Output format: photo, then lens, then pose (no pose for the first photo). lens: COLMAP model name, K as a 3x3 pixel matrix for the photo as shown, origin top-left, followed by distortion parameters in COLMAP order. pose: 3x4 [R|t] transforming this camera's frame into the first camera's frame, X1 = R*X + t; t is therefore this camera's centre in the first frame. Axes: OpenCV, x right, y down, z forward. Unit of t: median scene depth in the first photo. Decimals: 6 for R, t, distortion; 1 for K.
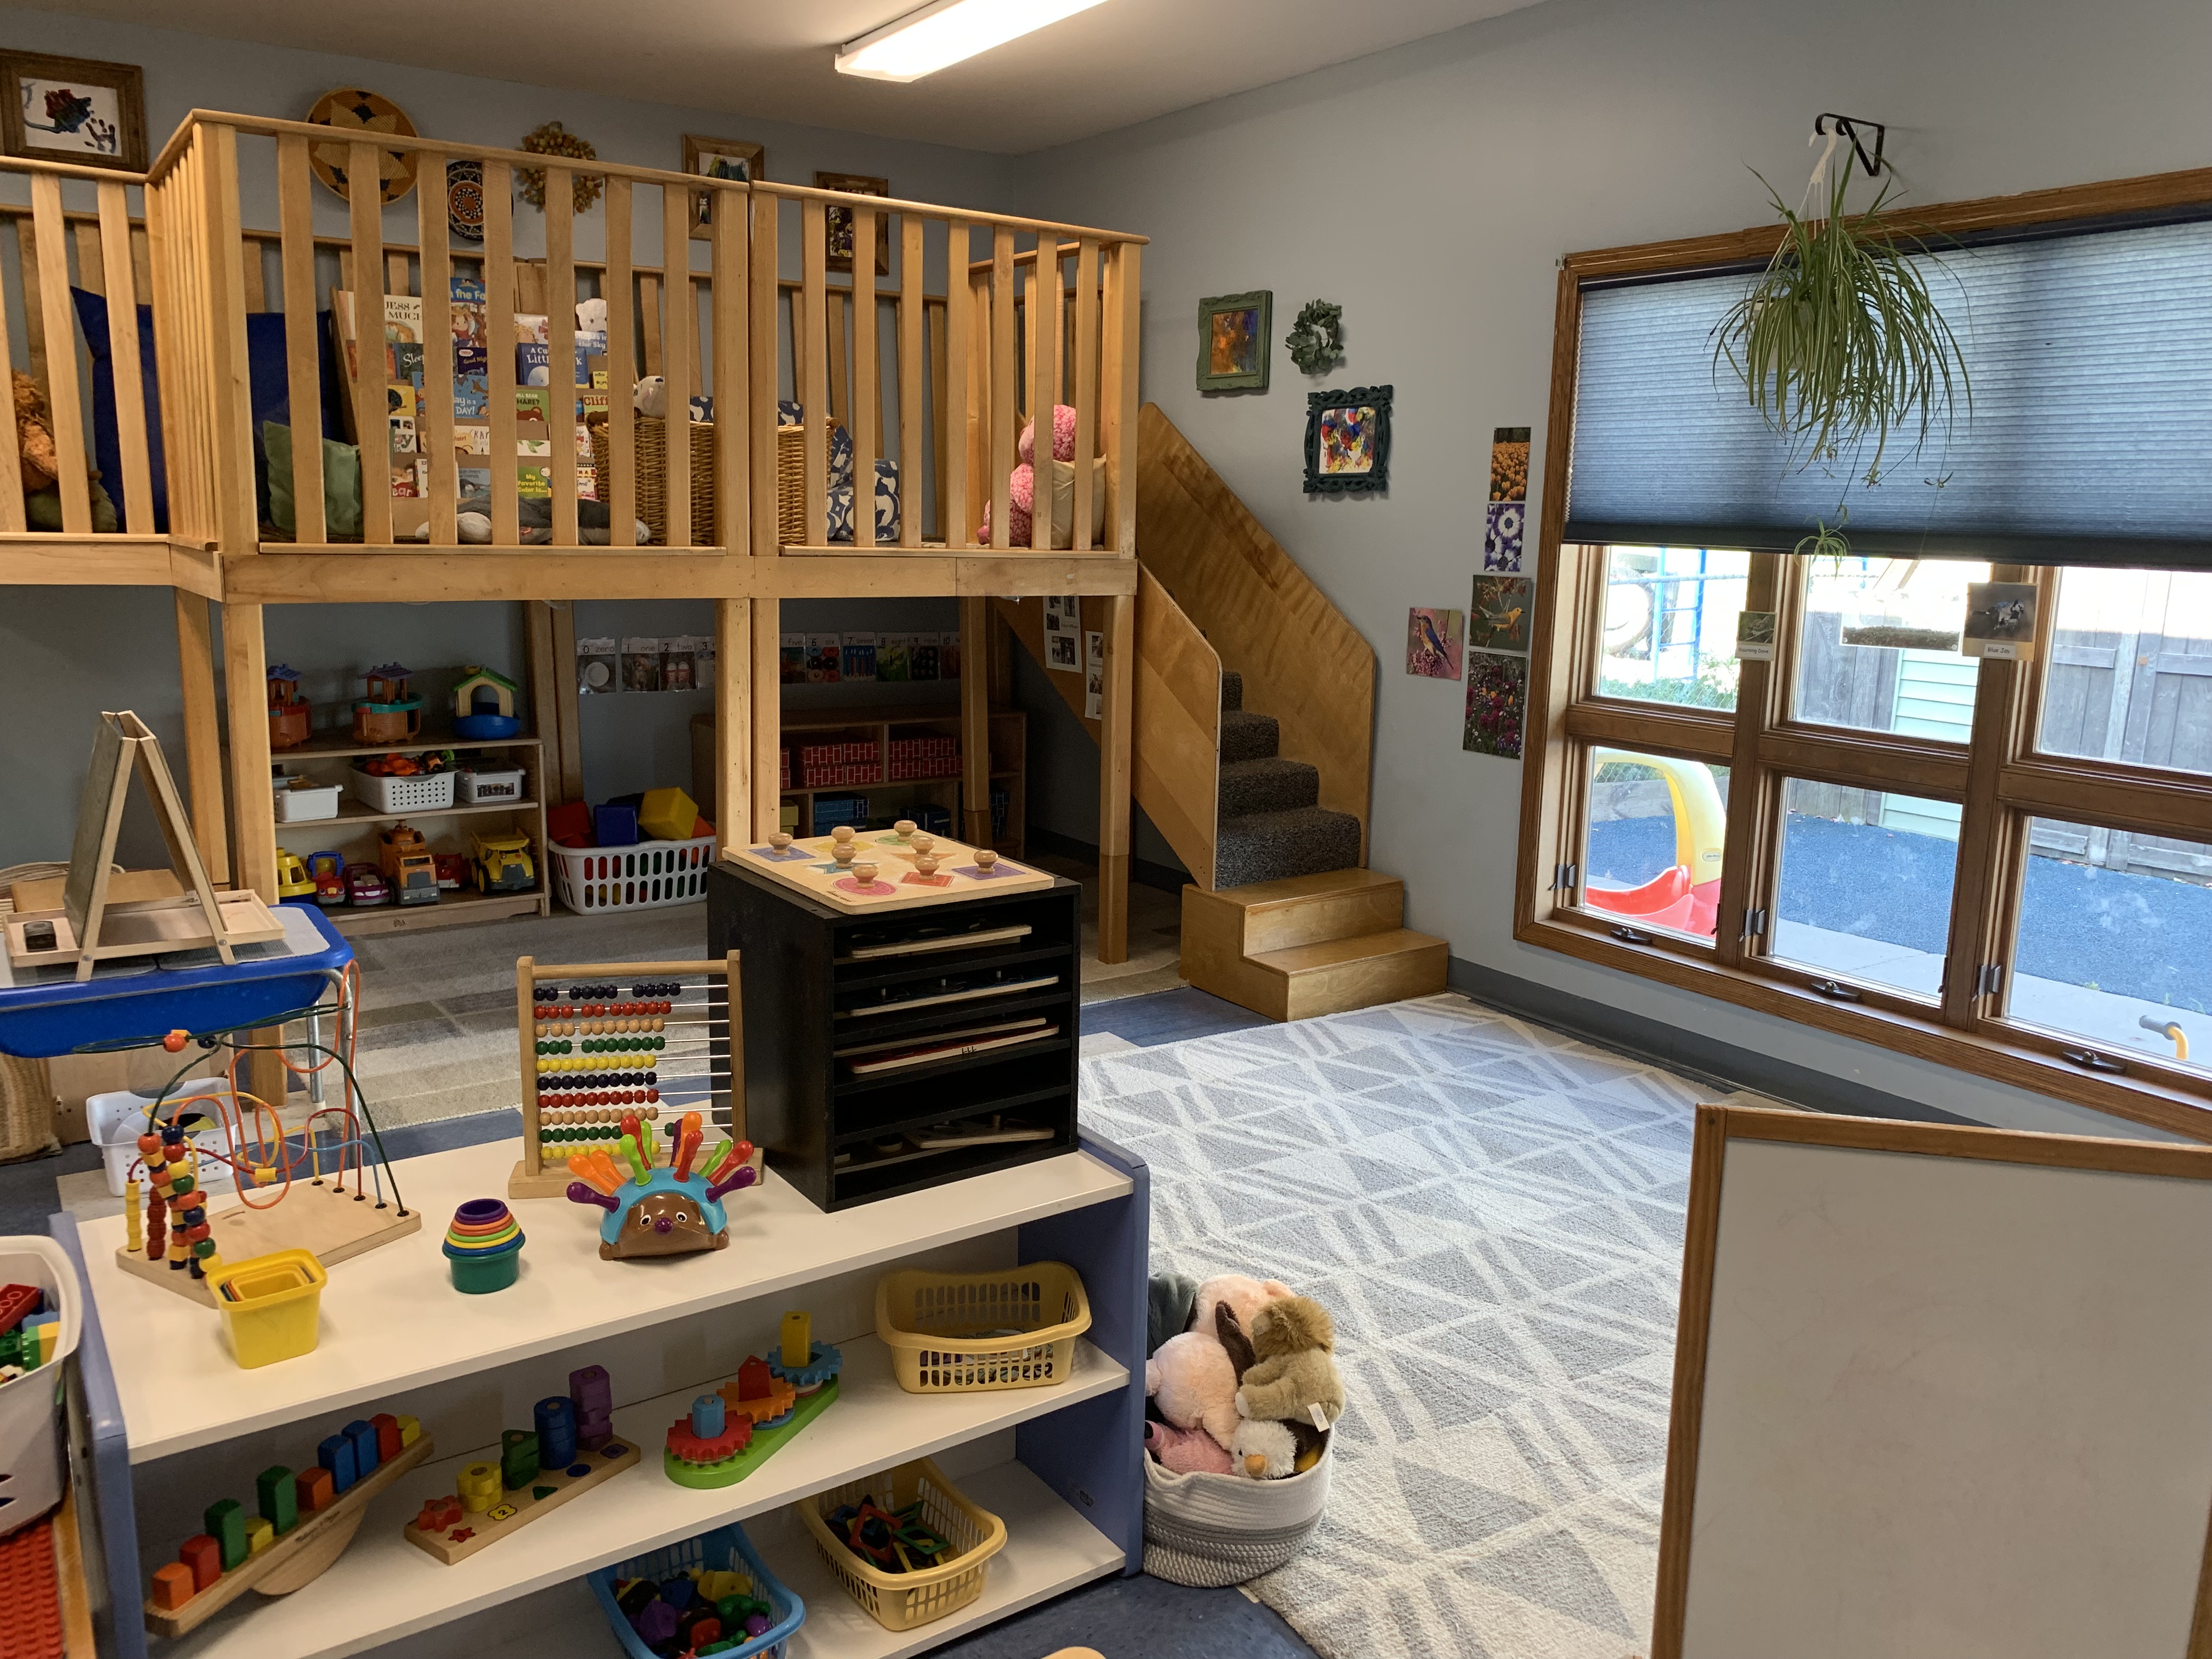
lens RADIAL K [[1658.4, 0, 1106.0], [0, 1658.4, 829.5], [0, 0, 1]] dist [0.034234, -0.049918]
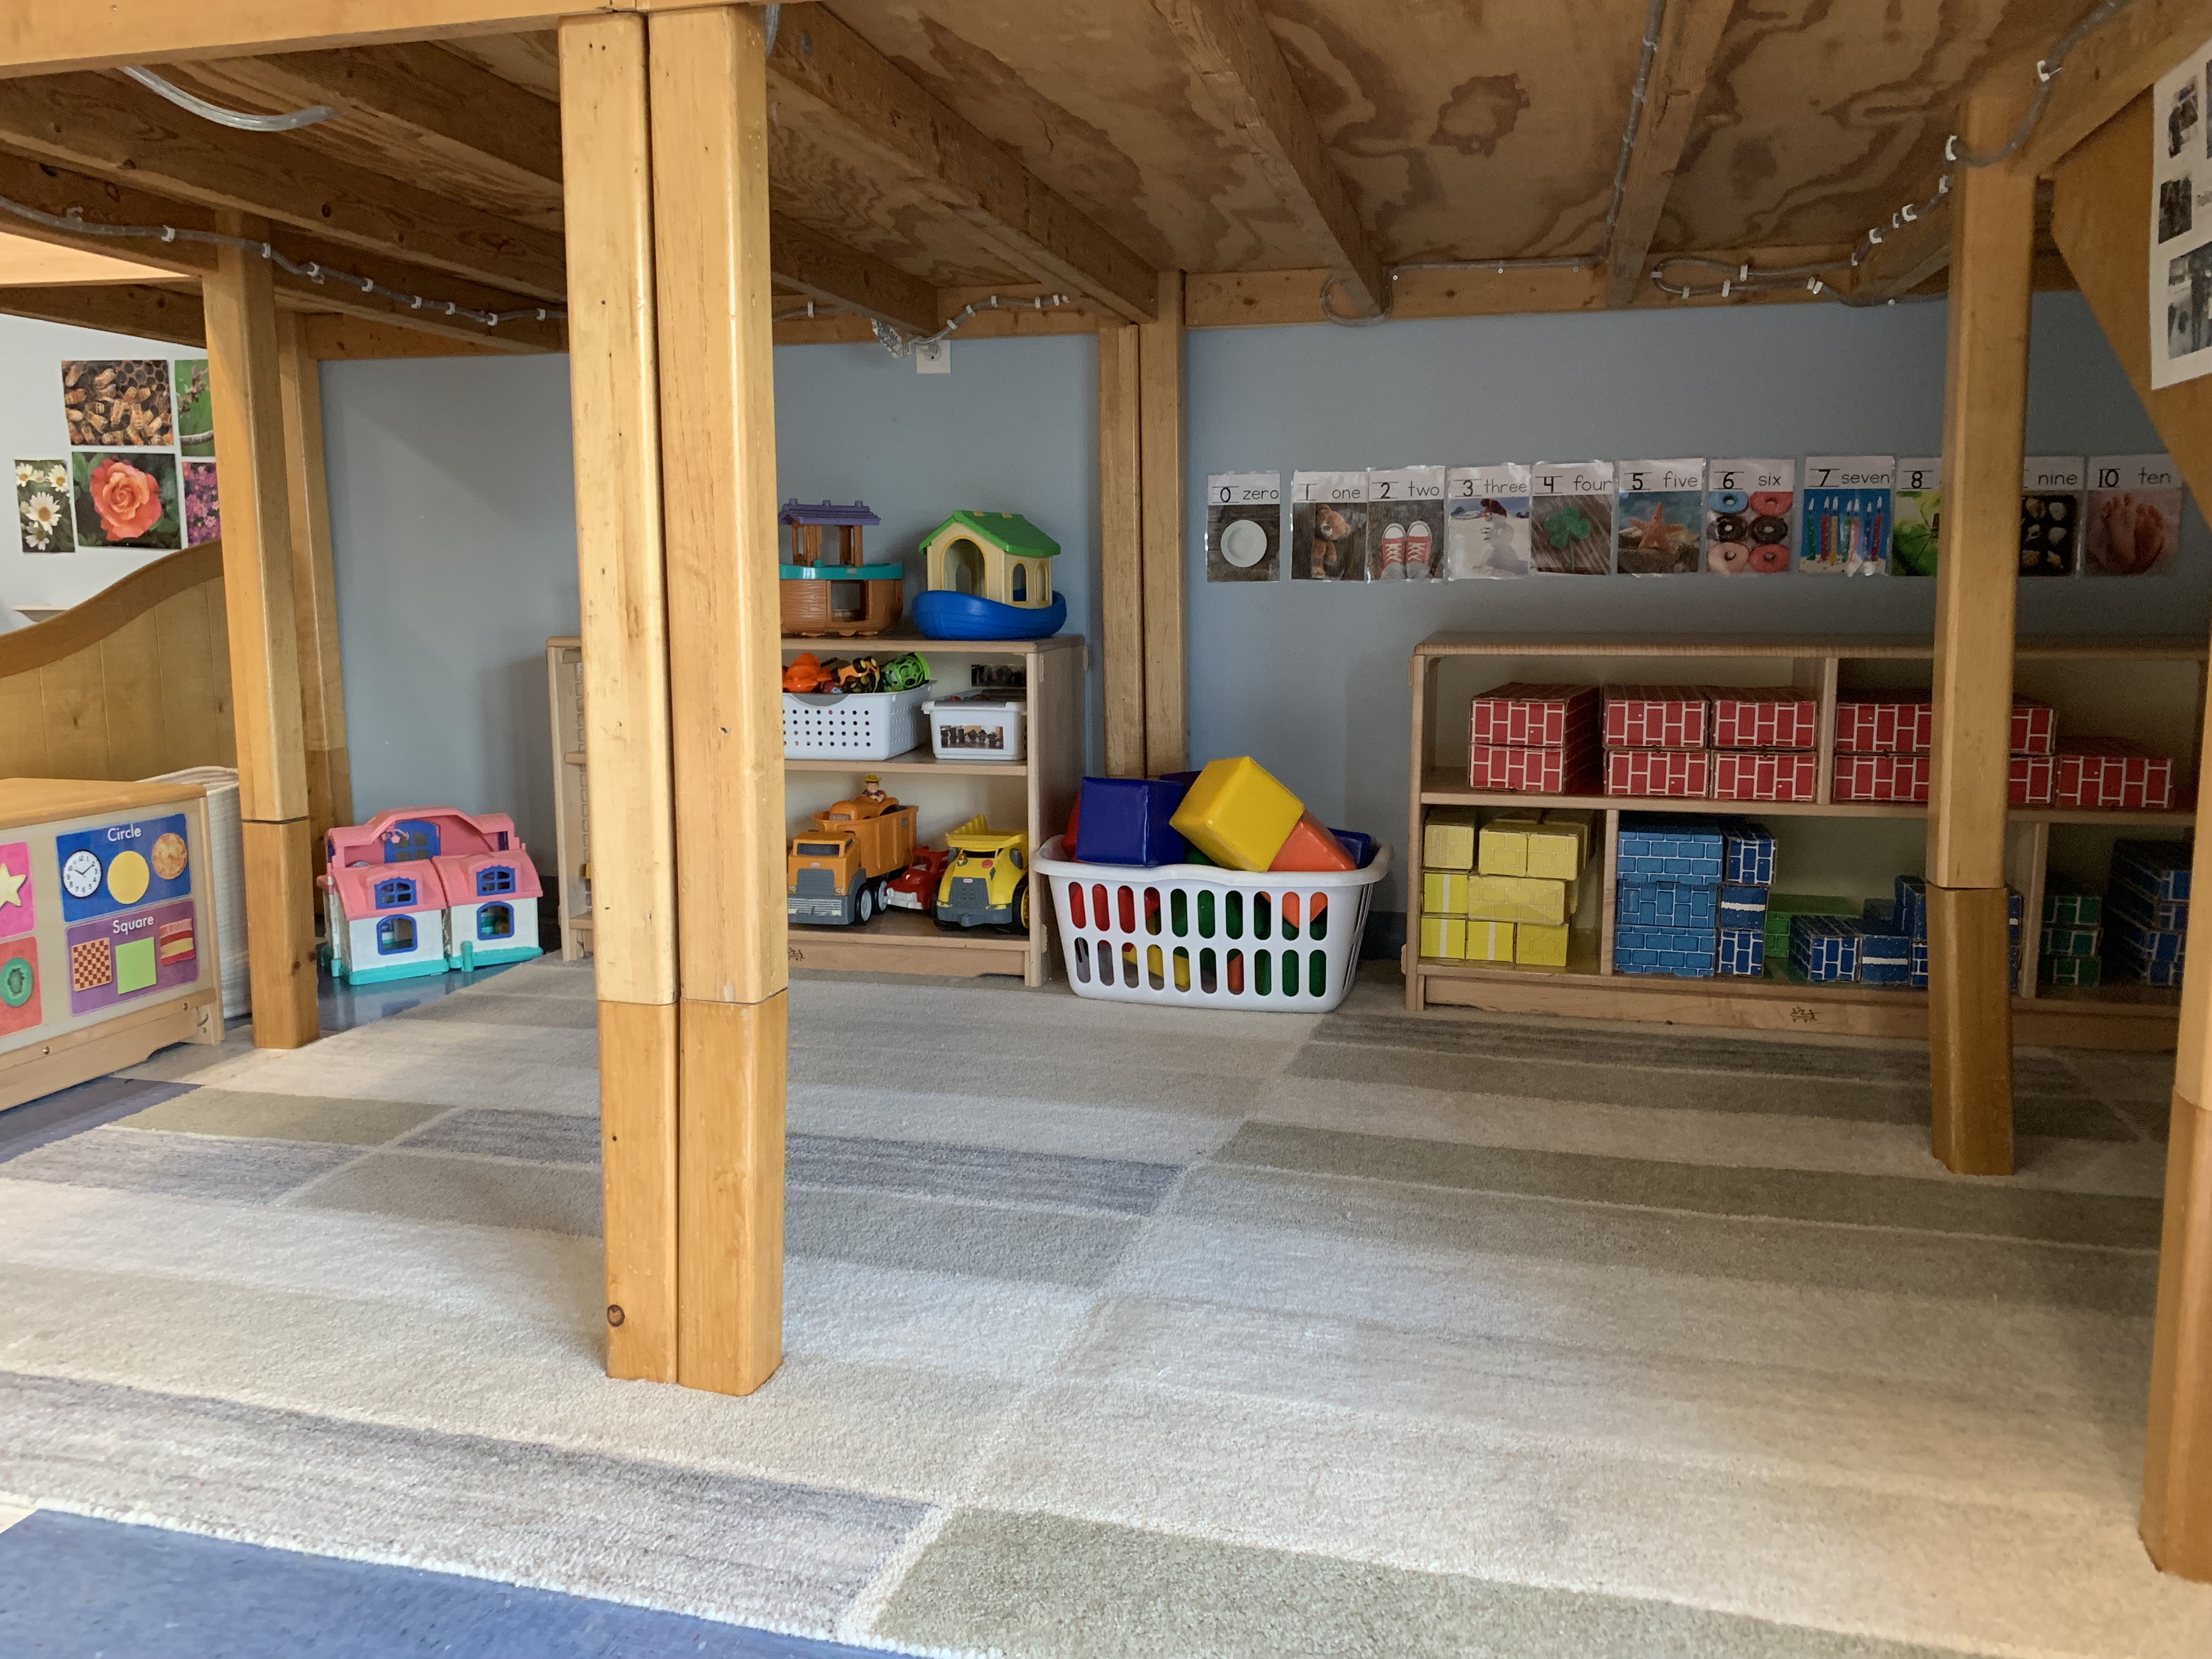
lens RADIAL K [[1658.4, 0, 1106.0], [0, 1658.4, 829.5], [0, 0, 1]] dist [0.034234, -0.049918]
pose [[0.656418, 0.088037, -0.749243, 0.061242], [-0.124721, 0.992165, 0.007312, -0.003402], [0.744016, 0.088647, 0.662255, 0.644552]]
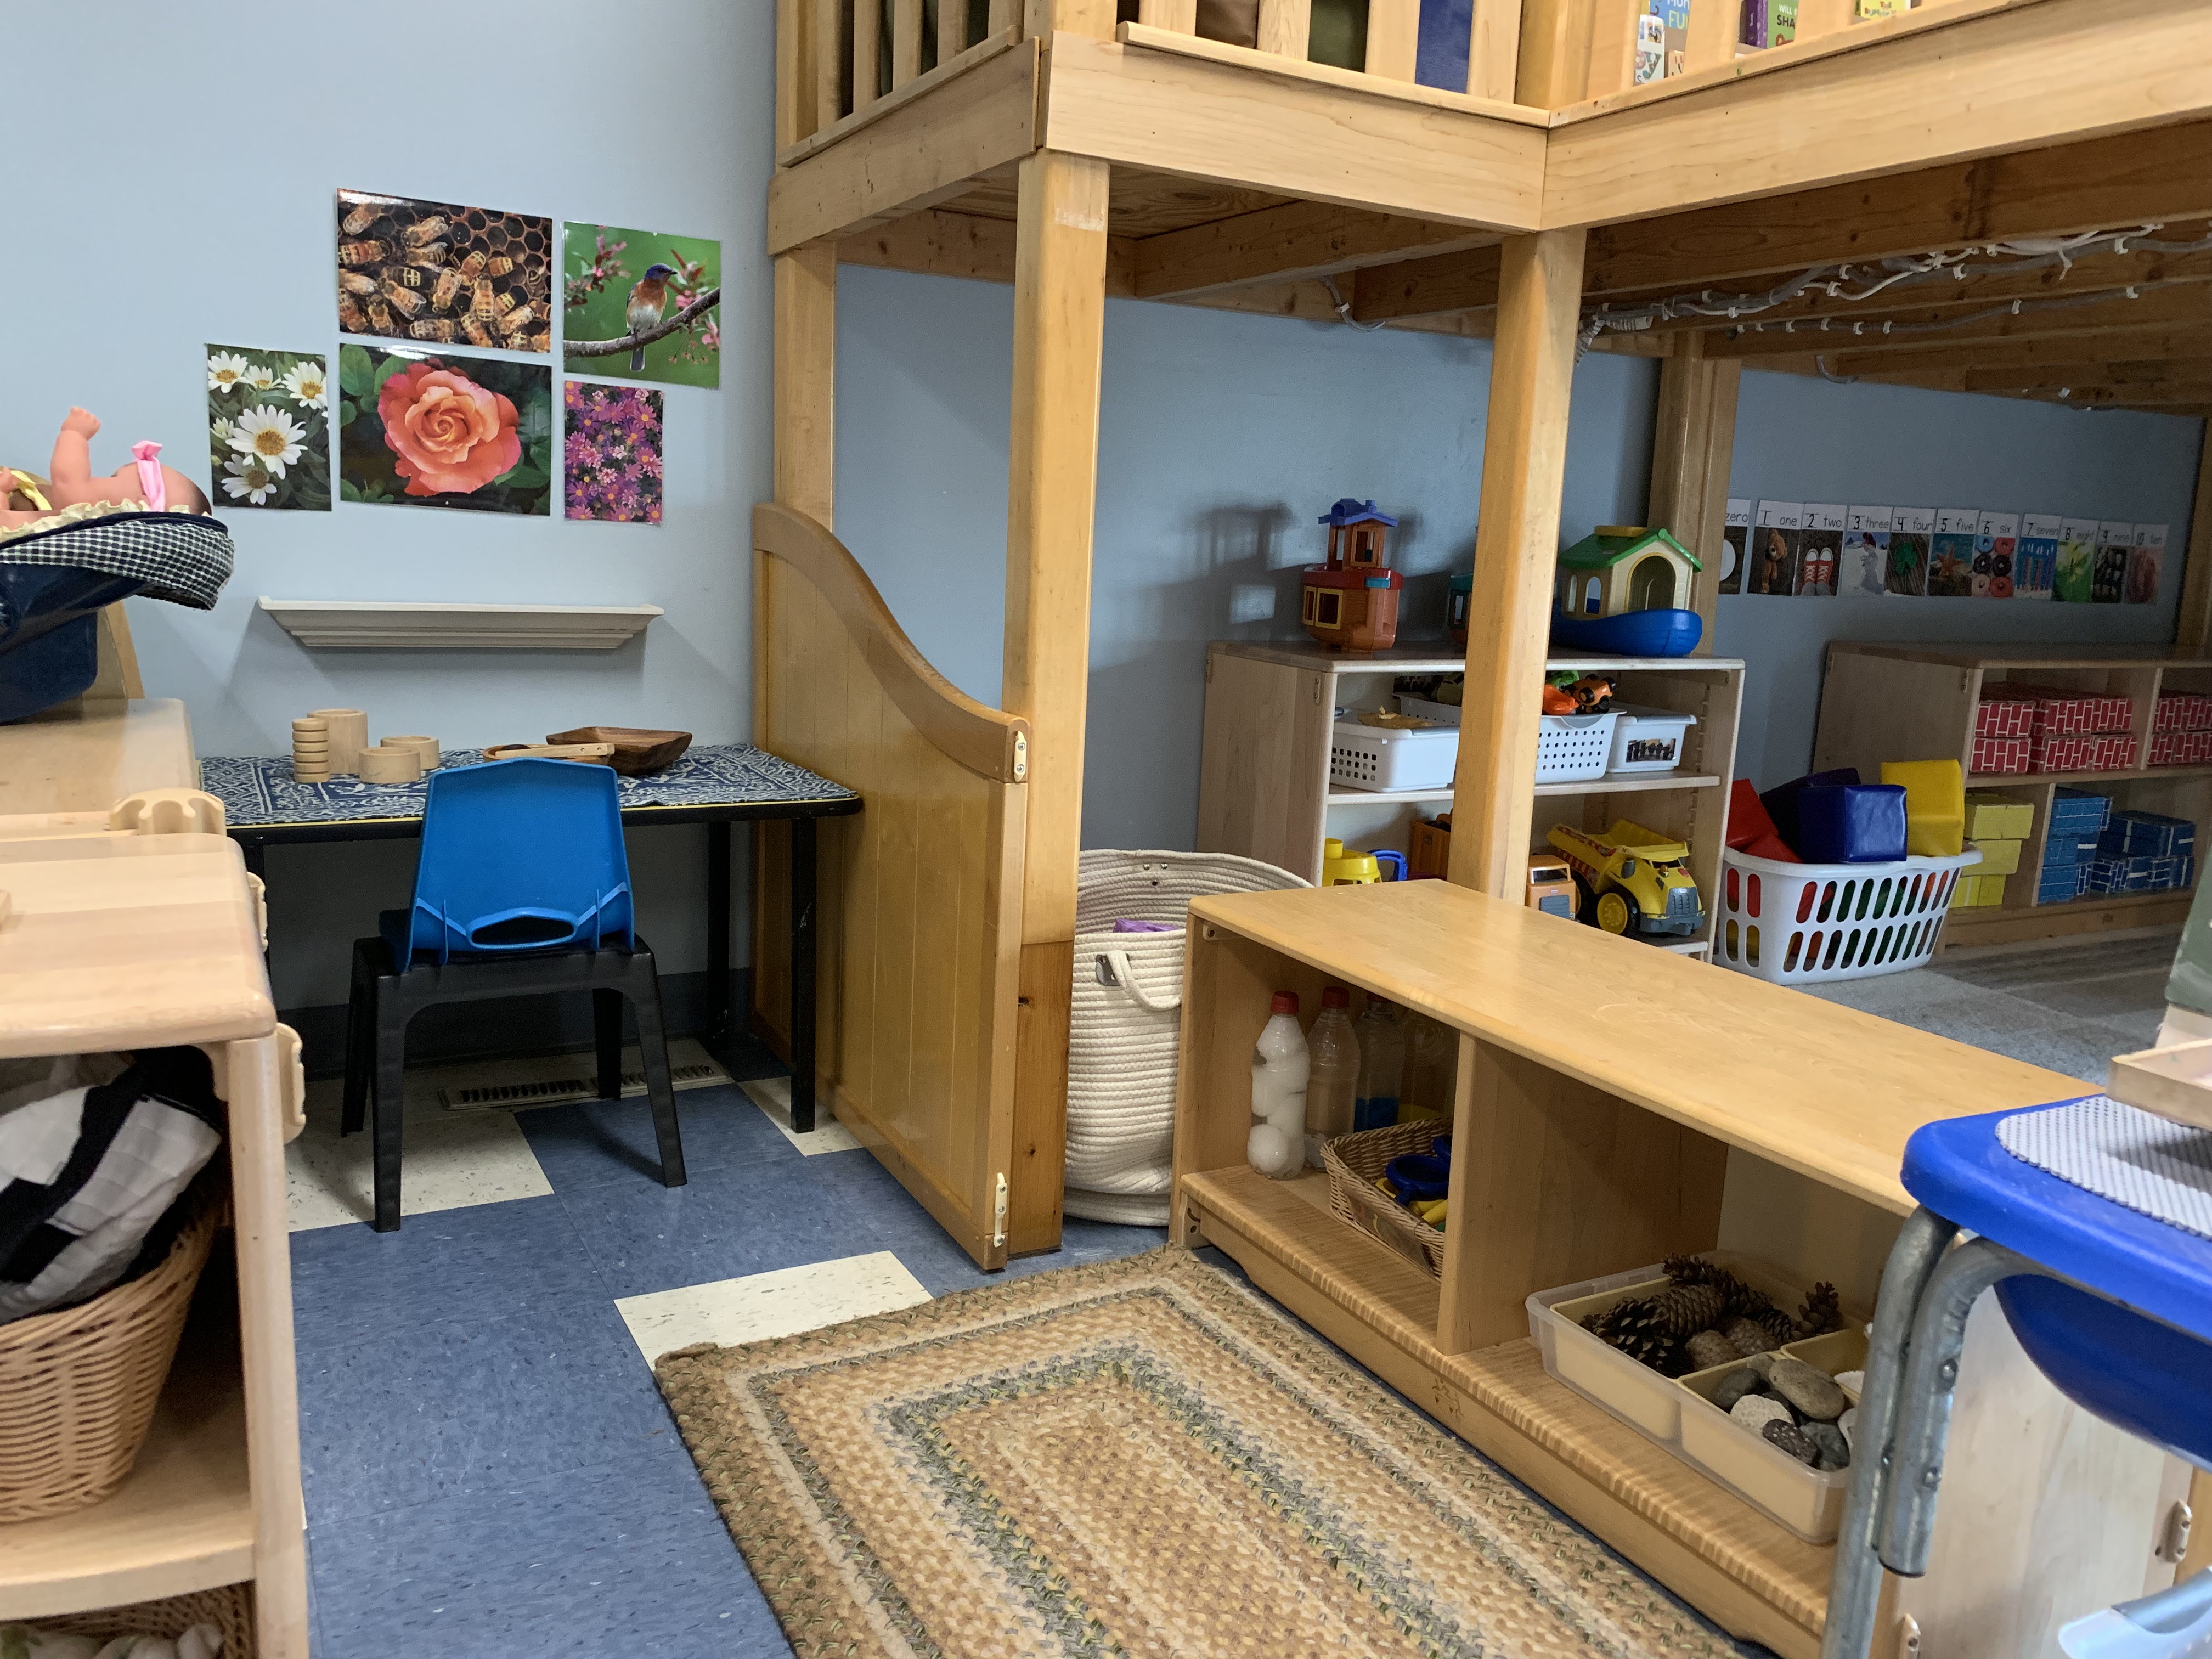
lens RADIAL K [[1678.0, 0, 1054.6], [0, 1678.0, 812.1], [0, 0, 1]] dist [-0.009296, -0.000347]
pose [[0.991773, 0.041747, -0.121007, -0.467199], [-0.043876, 0.998925, -0.014985, 0.012581], [0.120252, 0.020171, 0.992538, 0.406290]]
